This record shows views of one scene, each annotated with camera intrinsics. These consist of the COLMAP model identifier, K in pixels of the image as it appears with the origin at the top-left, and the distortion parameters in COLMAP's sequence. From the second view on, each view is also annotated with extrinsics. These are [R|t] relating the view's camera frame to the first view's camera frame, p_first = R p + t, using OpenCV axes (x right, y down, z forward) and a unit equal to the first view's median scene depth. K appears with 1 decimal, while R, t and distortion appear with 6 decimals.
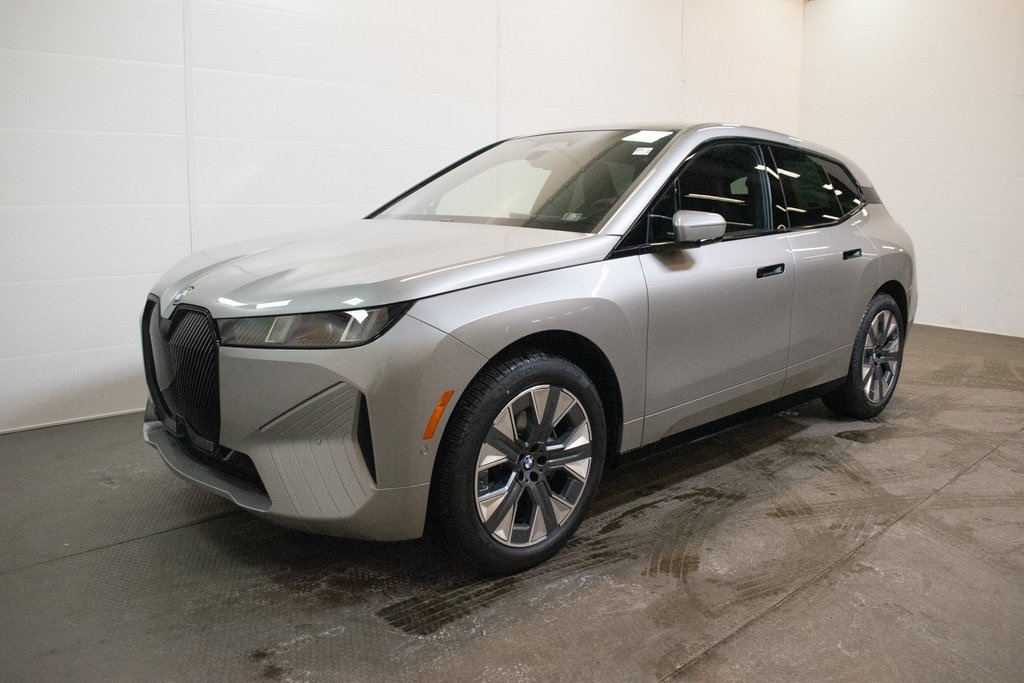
lens RADIAL K [[771.3, 0, 512.0], [0, 771.3, 341.5], [0, 0, 1]] dist [-0.076620, -0.000505]
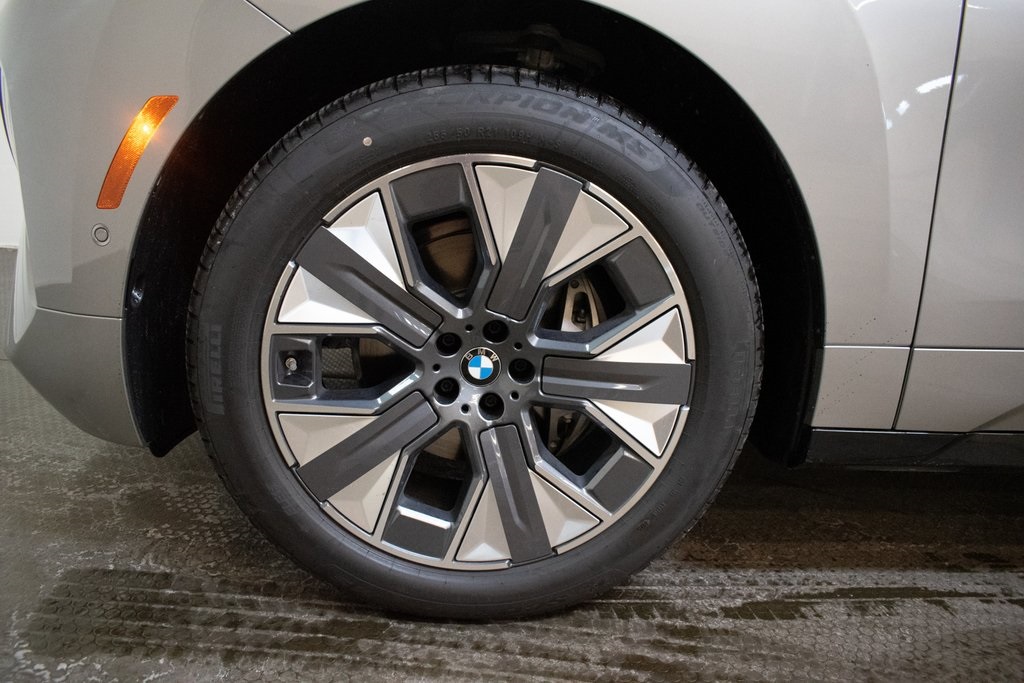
lens RADIAL K [[771.3, 0, 512.0], [0, 771.3, 341.5], [0, 0, 1]] dist [-0.076620, -0.000505]
pose [[0.774462, 0.189487, -0.603576, 0.270077], [-0.163322, 0.981632, 0.098612, 0.104579], [0.611175, 0.022206, 0.791184, 0.702276]]
